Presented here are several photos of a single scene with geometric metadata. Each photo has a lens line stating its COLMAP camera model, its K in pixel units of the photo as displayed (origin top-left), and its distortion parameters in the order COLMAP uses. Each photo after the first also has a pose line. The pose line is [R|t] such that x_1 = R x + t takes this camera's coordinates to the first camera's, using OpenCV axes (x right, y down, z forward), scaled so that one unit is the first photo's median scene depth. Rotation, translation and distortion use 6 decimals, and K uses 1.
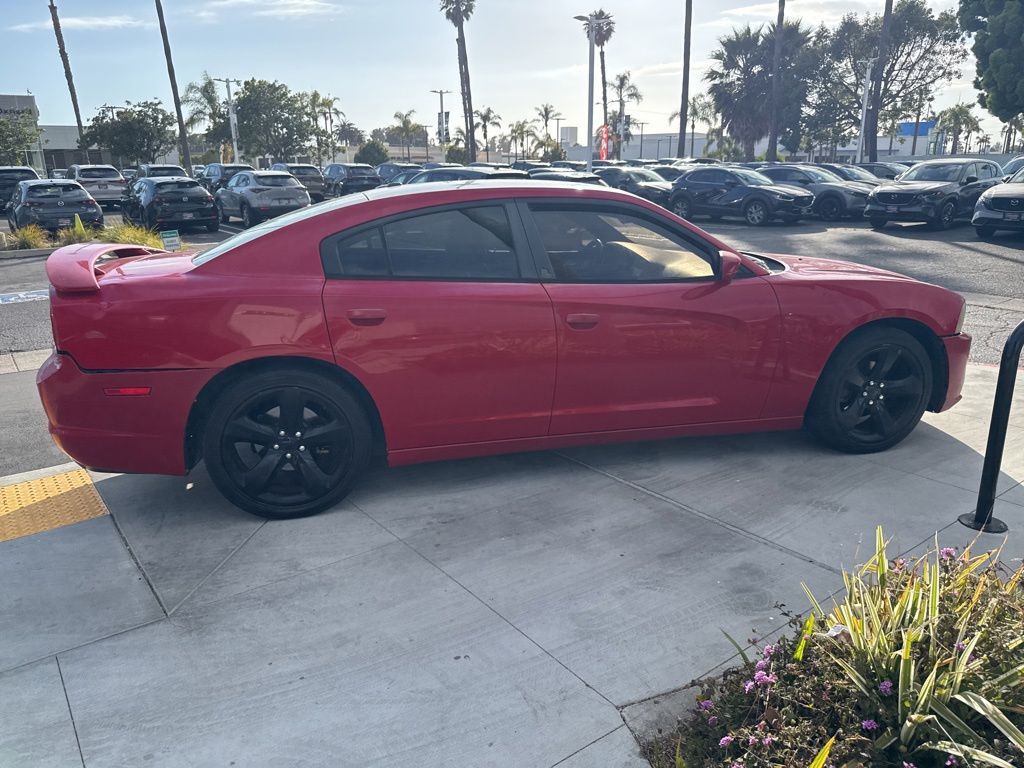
lens RADIAL K [[729.7, 0, 509.1], [0, 729.7, 386.8], [0, 0, 1]] dist [0.021963, -0.027828]
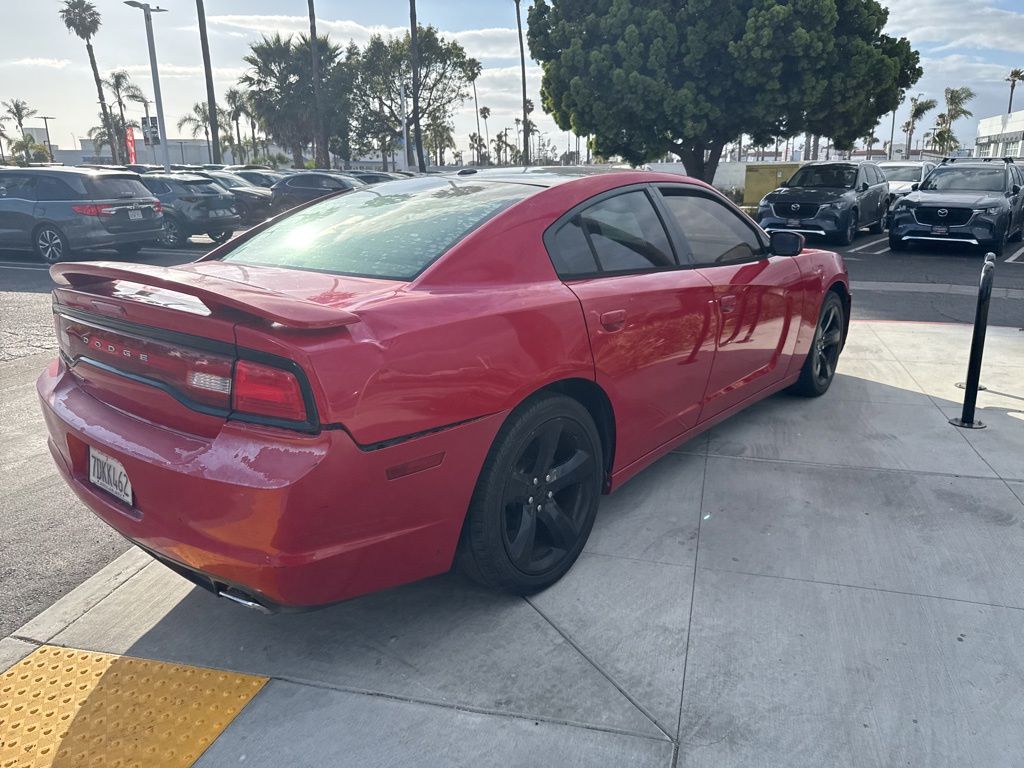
lens RADIAL K [[729.7, 0, 507.9], [0, 729.7, 370.3], [0, 0, 1]] dist [0.021963, -0.027828]
pose [[0.804282, -0.147815, 0.575571, -0.141524], [0.166338, 0.985851, 0.020746, -0.013848], [-0.570494, 0.079054, 0.817489, 0.068547]]
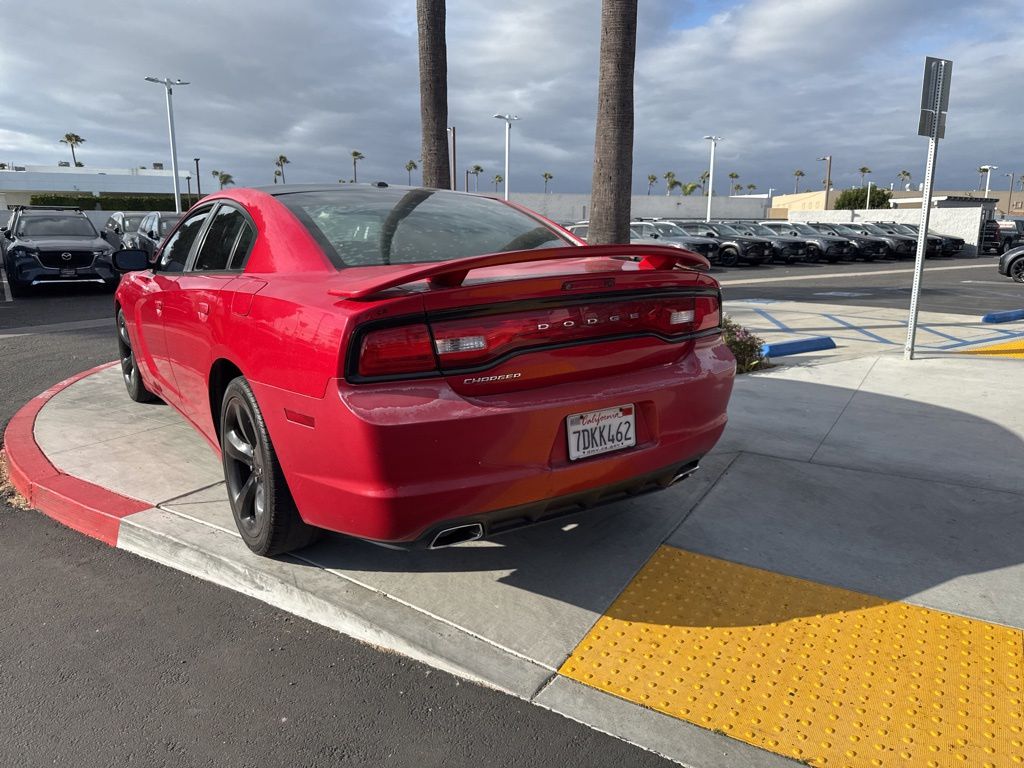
lens RADIAL K [[729.7, 0, 504.5], [0, 729.7, 370.8], [0, 0, 1]] dist [0.021963, -0.027828]
pose [[-0.355690, -0.169043, 0.919189, -0.247008], [0.272779, 0.921907, 0.275097, -0.060202], [-0.893911, 0.348585, -0.281802, 0.267794]]
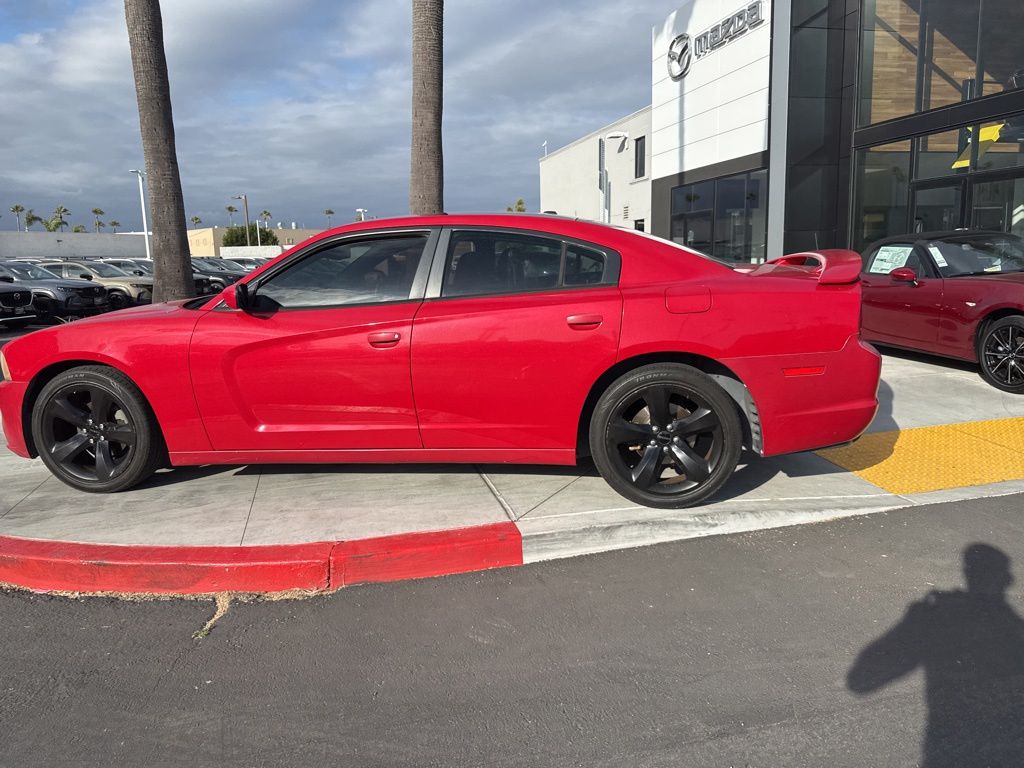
lens RADIAL K [[729.7, 0, 505.7], [0, 729.7, 372.2], [0, 0, 1]] dist [0.021963, -0.027828]
pose [[-0.923118, -0.022595, 0.383851, -0.115729], [0.148360, 0.900043, 0.409770, -0.115461], [-0.354741, 0.435215, -0.827494, 0.451944]]
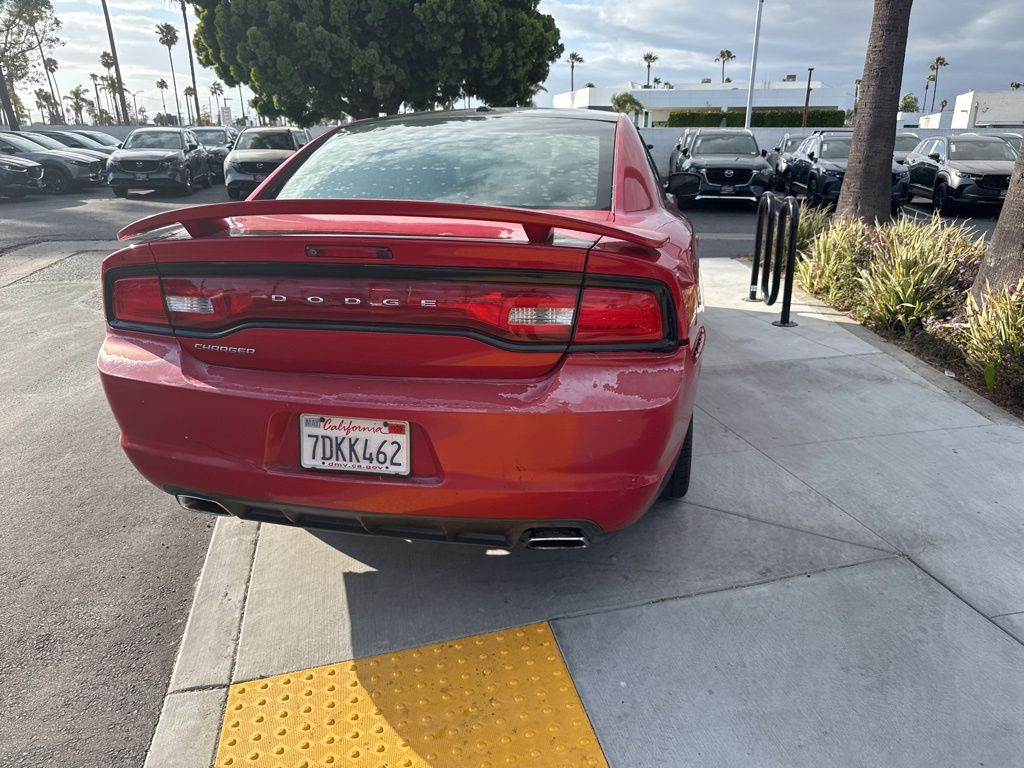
lens RADIAL K [[729.7, 0, 506.8], [0, 729.7, 384.7], [0, 0, 1]] dist [0.021963, -0.027828]
pose [[0.418964, -0.276115, 0.865003, -0.209139], [0.253530, 0.950328, 0.180554, -0.028055], [-0.871890, 0.143658, 0.468156, 0.142539]]
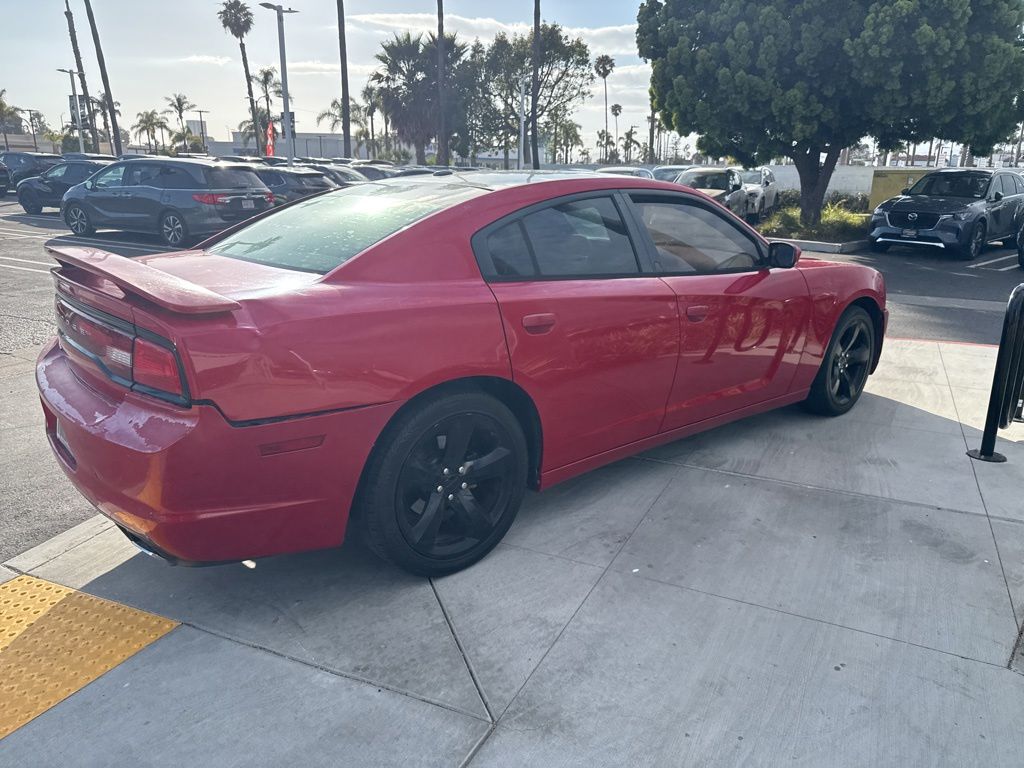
lens RADIAL K [[729.7, 0, 509.1], [0, 729.7, 382.6], [0, 0, 1]] dist [0.021963, -0.027828]
pose [[0.892321, -0.100011, 0.440183, -0.110569], [0.103015, 0.994532, 0.017134, -0.007862], [-0.439490, 0.030057, 0.897745, 0.042715]]
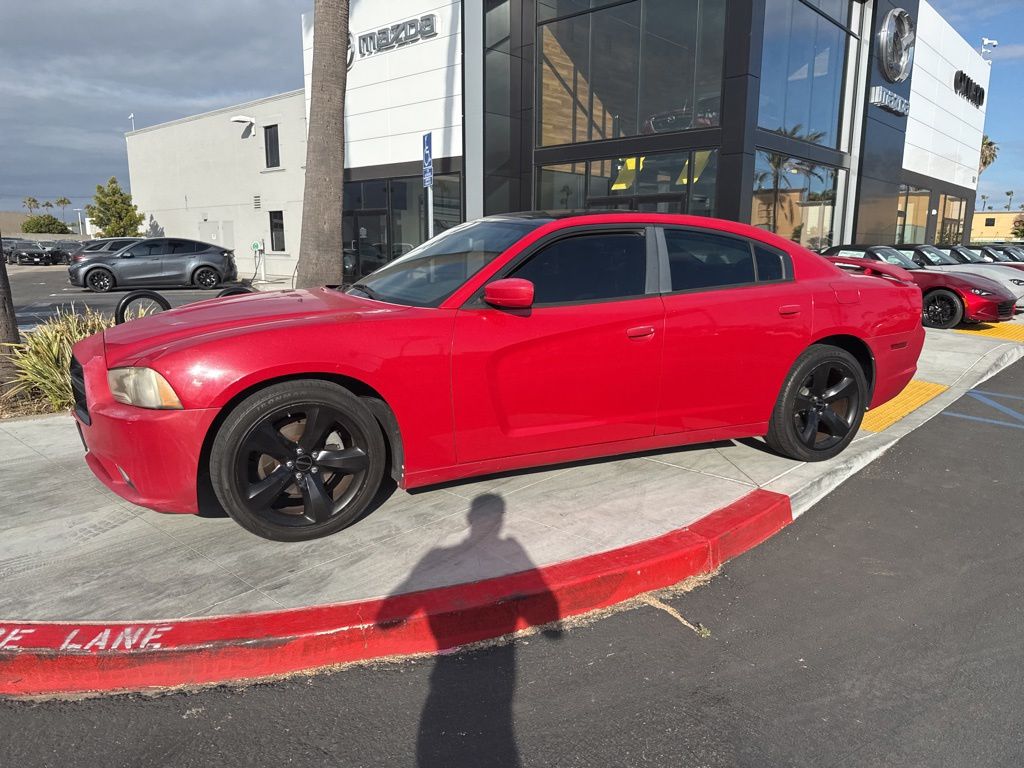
lens RADIAL K [[729.7, 0, 507.9], [0, 729.7, 382.7], [0, 0, 1]] dist [0.021963, -0.027828]
pose [[-0.980505, 0.041096, -0.192146, 0.072943], [-0.052177, 0.888322, 0.456247, -0.126167], [0.189438, 0.457378, -0.868860, 0.472759]]
